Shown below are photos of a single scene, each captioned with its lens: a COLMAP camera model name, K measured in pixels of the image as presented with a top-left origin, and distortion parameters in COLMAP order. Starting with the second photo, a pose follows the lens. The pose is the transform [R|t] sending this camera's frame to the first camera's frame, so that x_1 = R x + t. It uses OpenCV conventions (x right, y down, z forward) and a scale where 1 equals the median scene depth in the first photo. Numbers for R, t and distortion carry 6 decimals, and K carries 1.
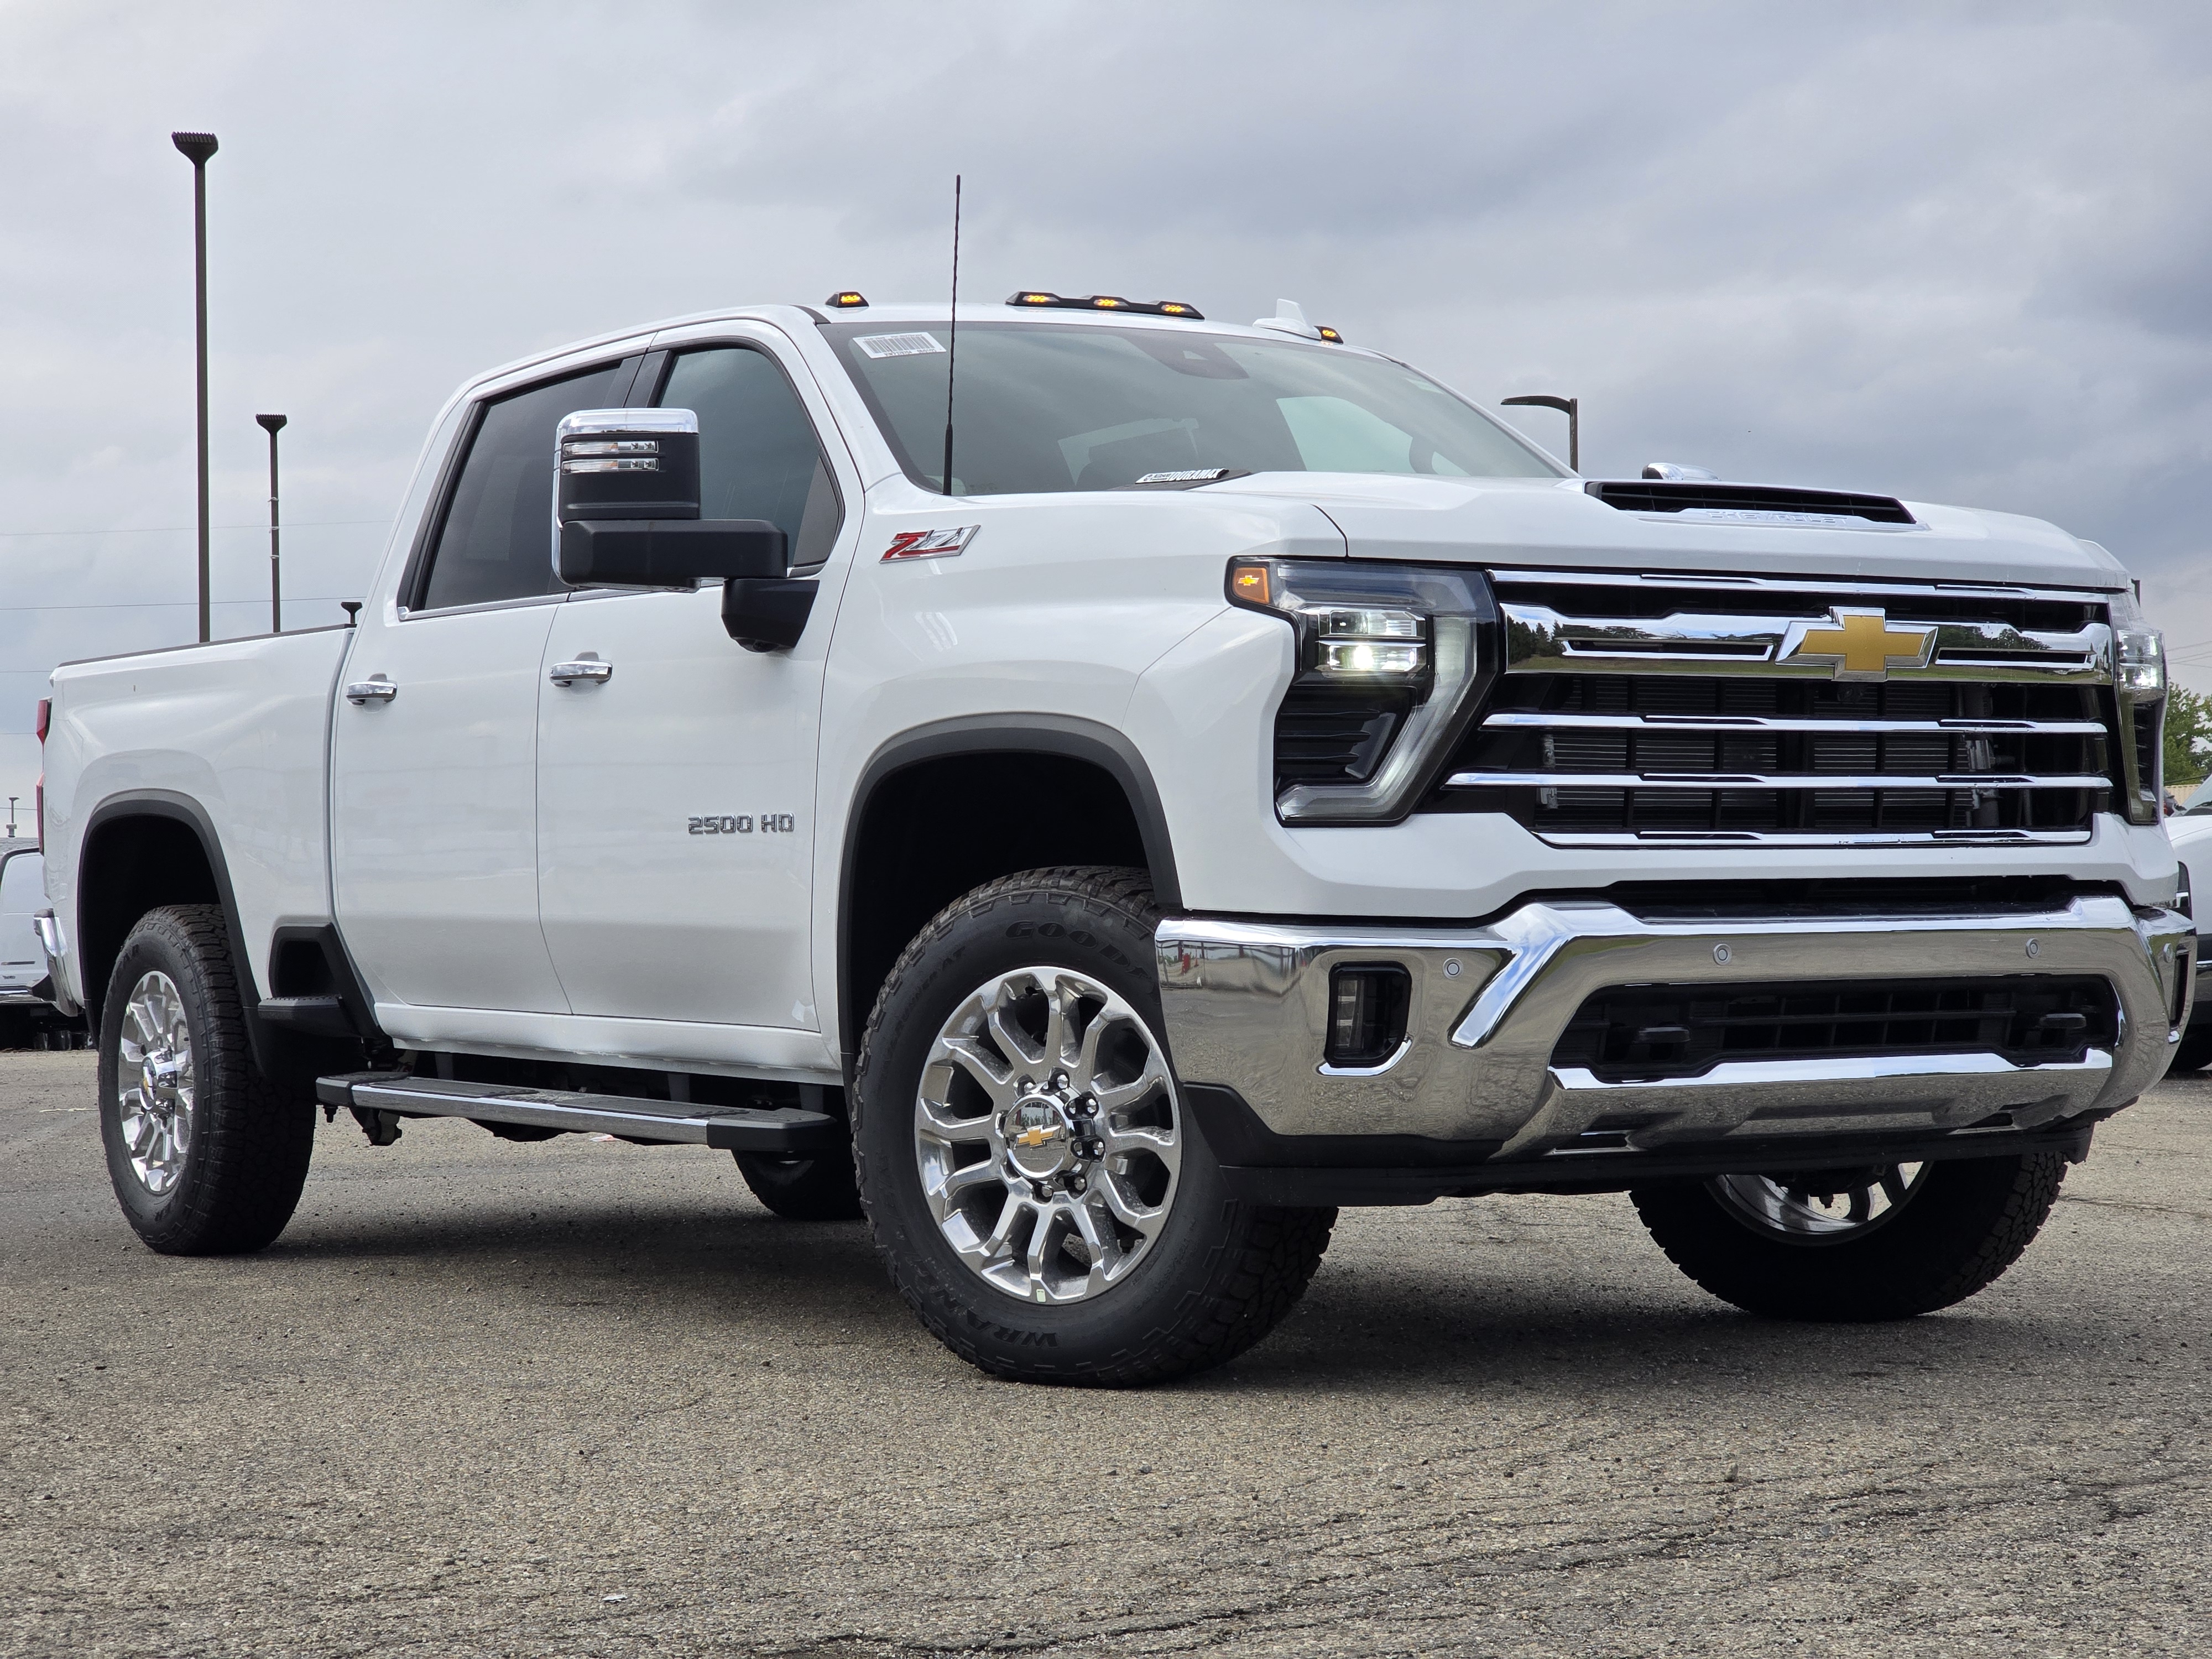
lens RADIAL K [[4414.7, 0, 1106.0], [0, 4414.7, 829.5], [0, 0, 1]] dist [-0.508526, 7.777376]
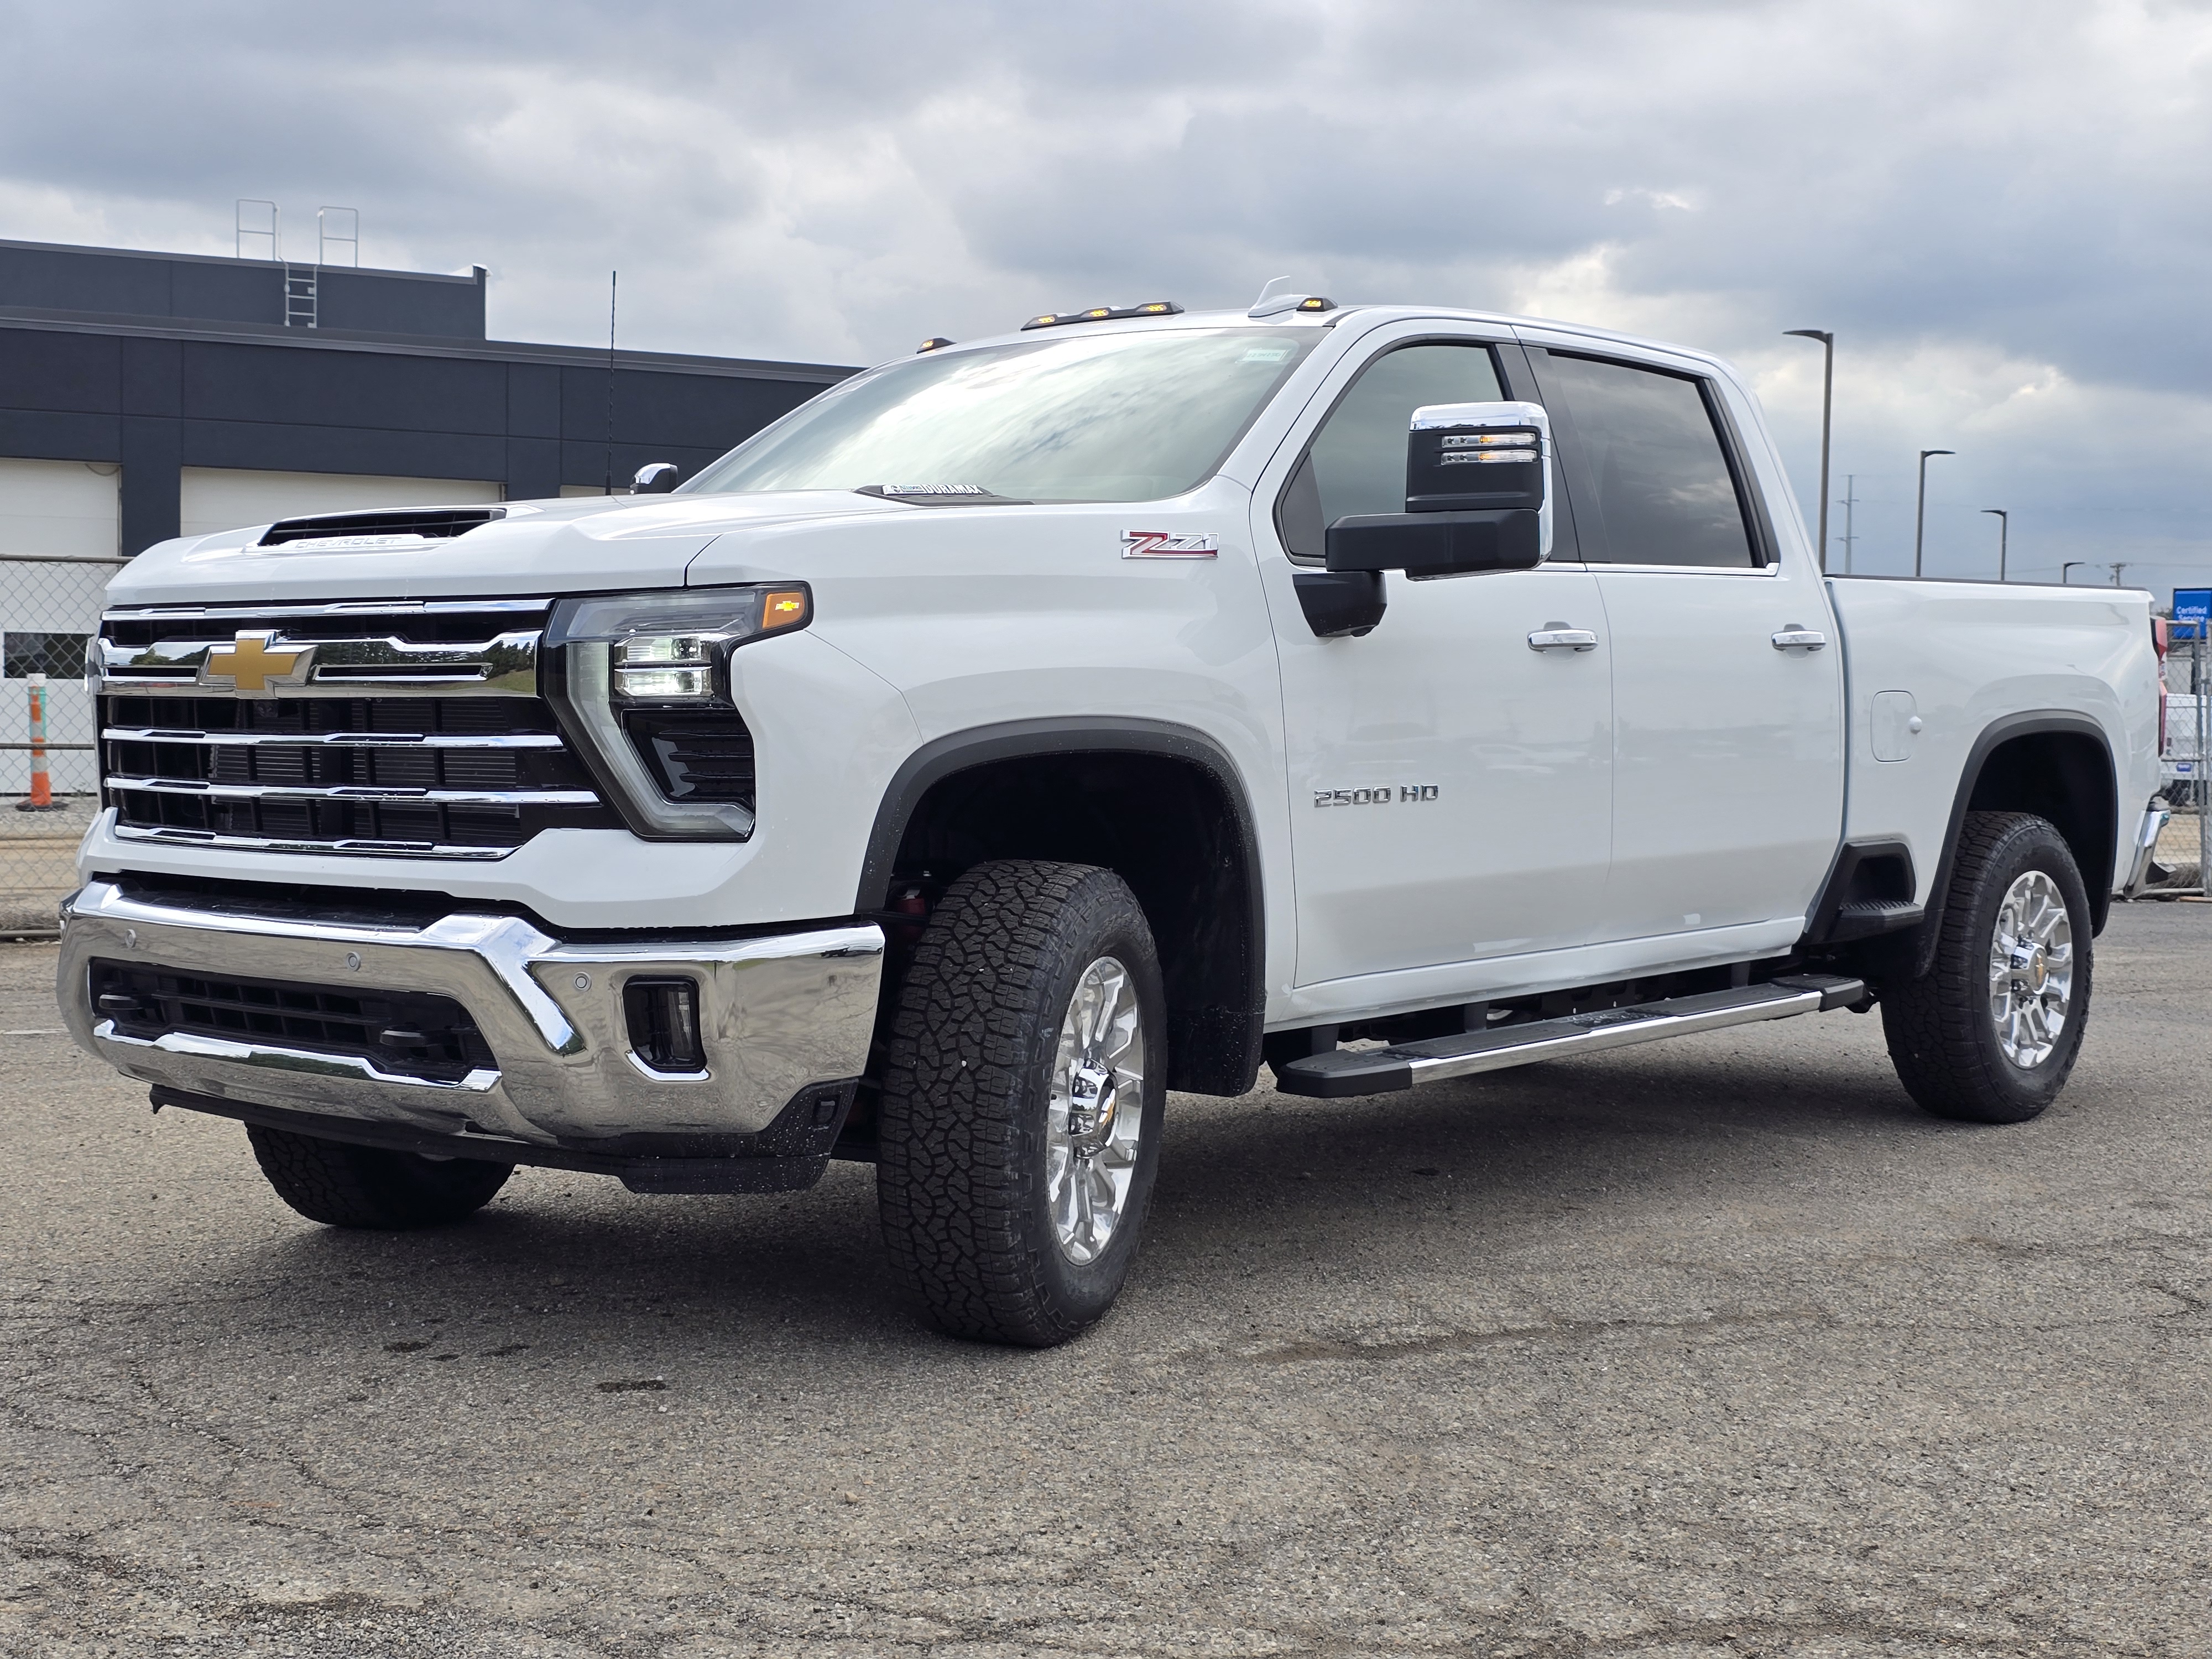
lens RADIAL K [[2980.1, 0, 1106.0], [0, 2980.1, 829.5], [0, 0, 1]] dist [0.173226, -0.464100]
pose [[0.257121, 0.056925, -0.964701, 0.940367], [0.012664, 0.997979, 0.062264, -0.045129], [0.966296, -0.028227, 0.255881, 1.006947]]
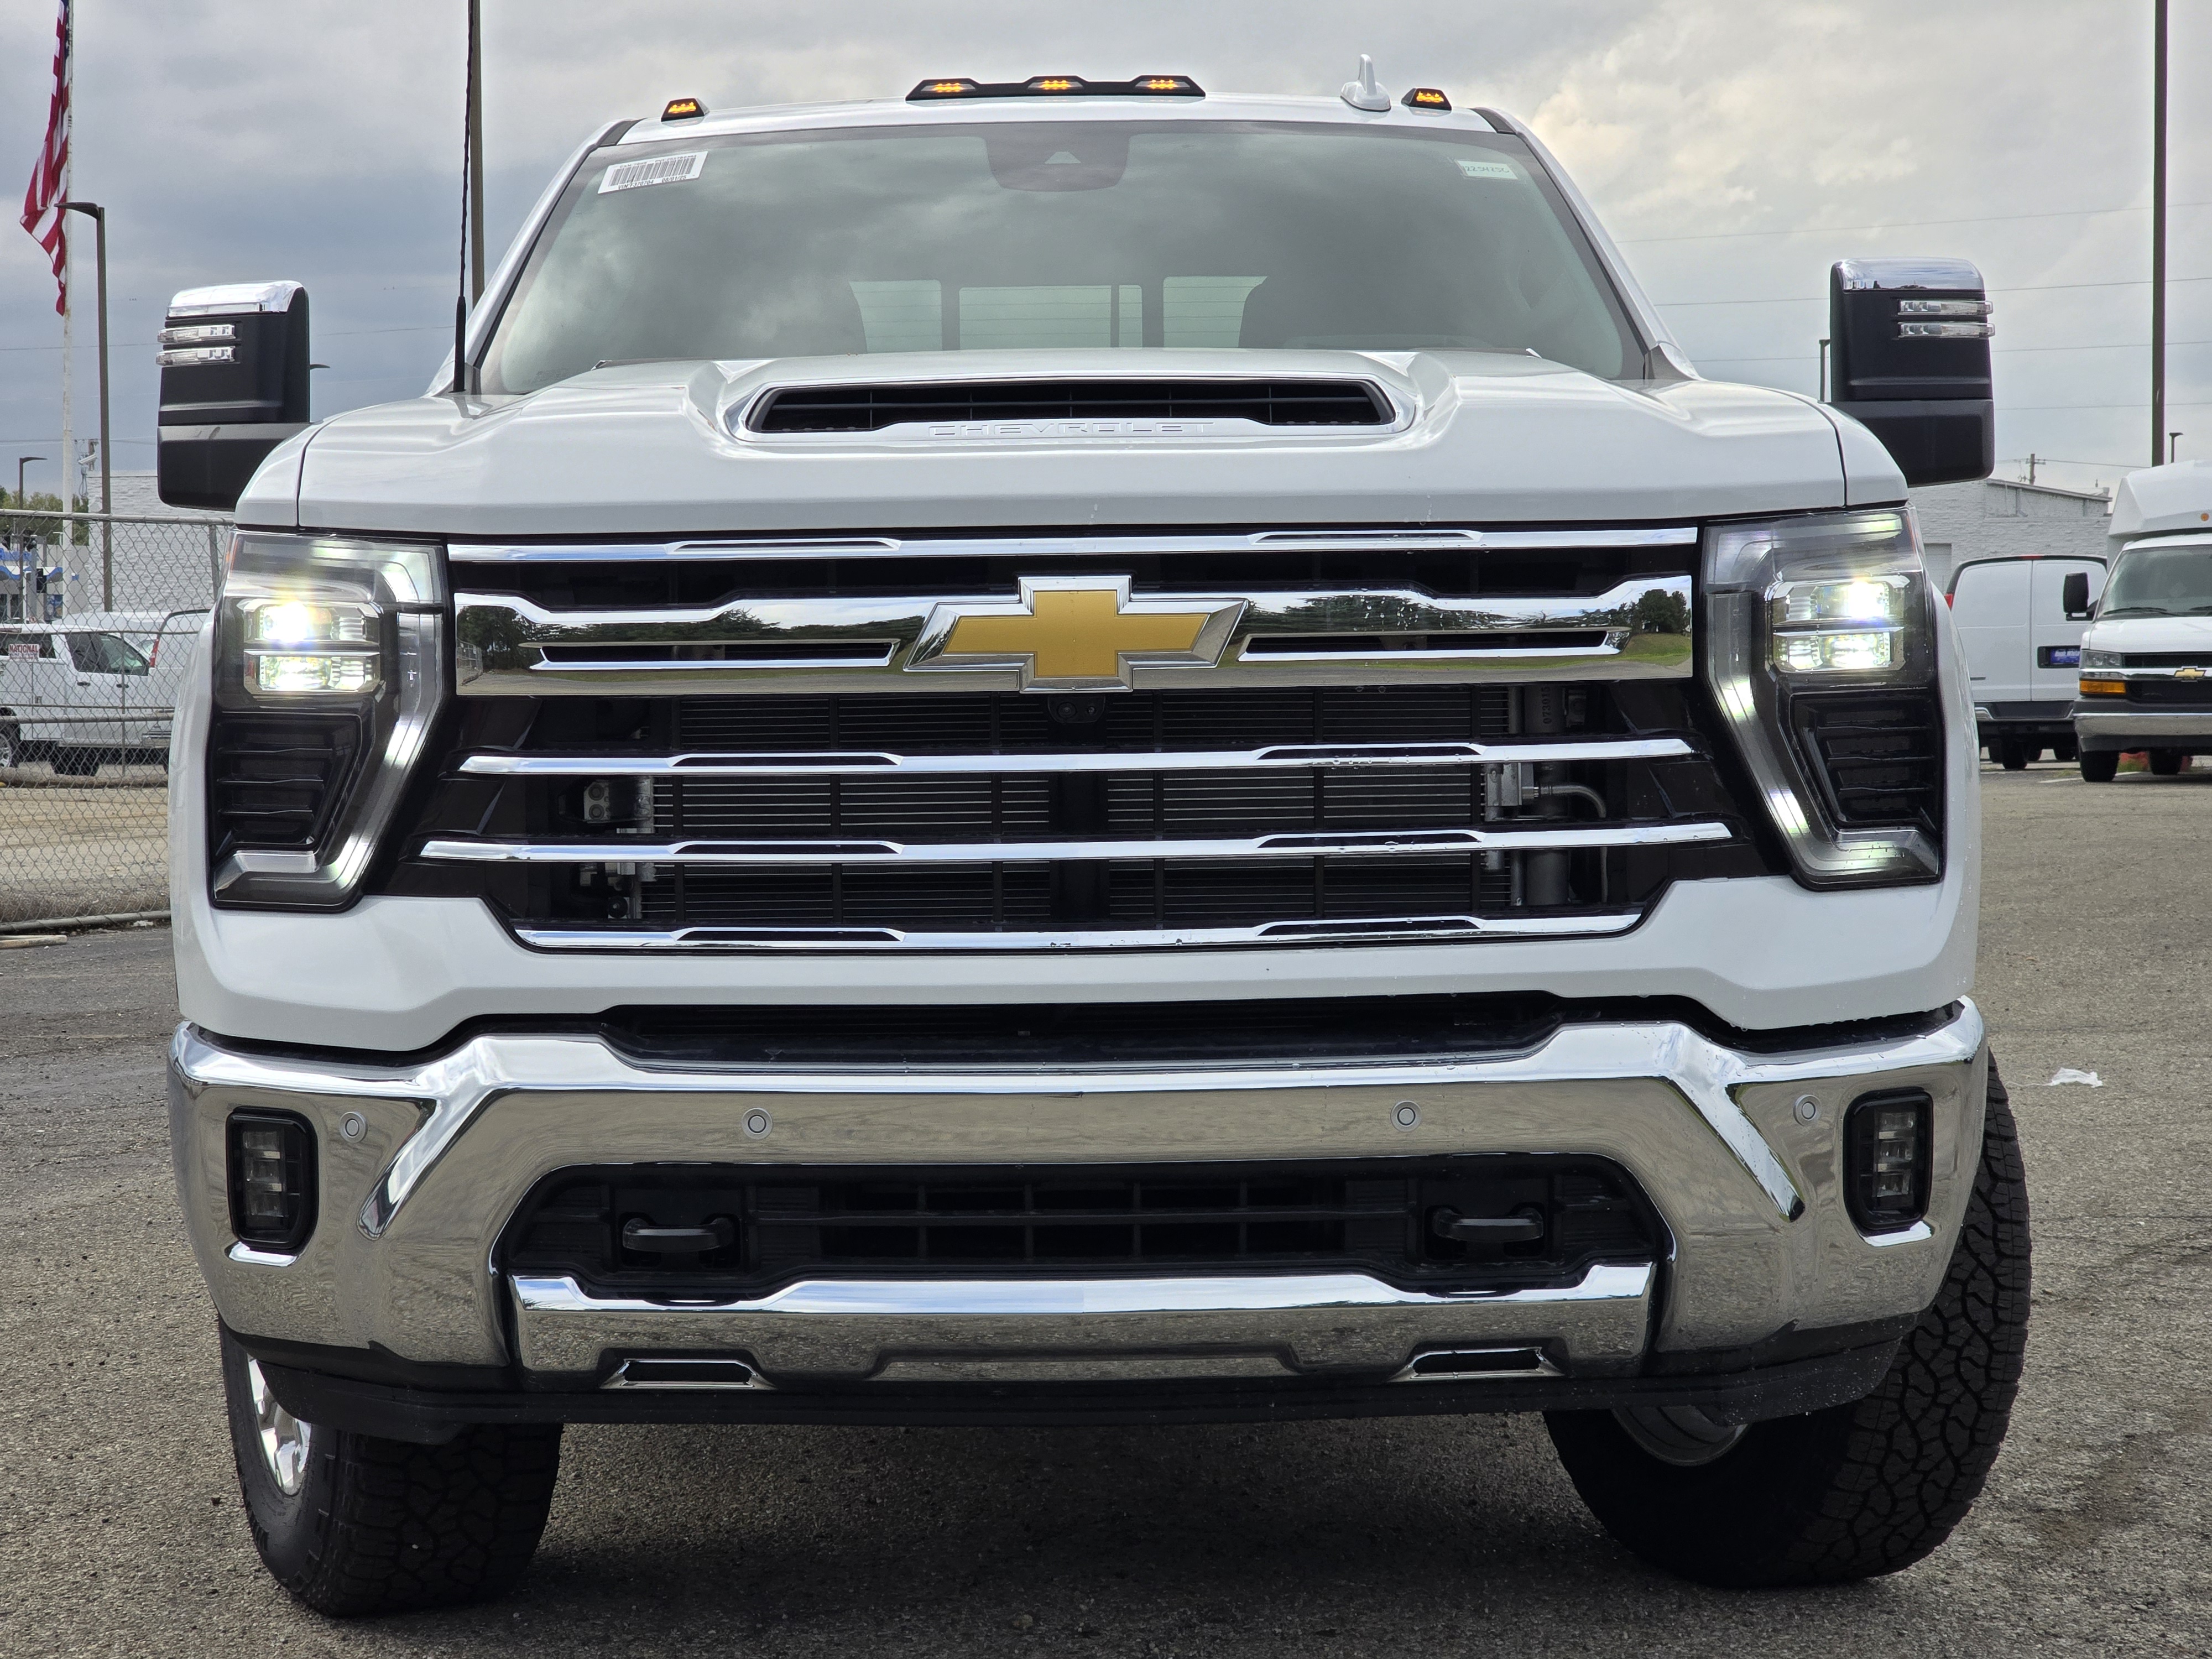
lens RADIAL K [[4414.7, 0, 1106.0], [0, 4414.7, 829.5], [0, 0, 1]] dist [-0.508526, 7.777376]
pose [[0.840220, 0.030099, -0.541410, 0.520939], [0.012964, 0.997058, 0.075549, -0.062187], [0.542091, -0.070496, 0.837357, 0.463455]]
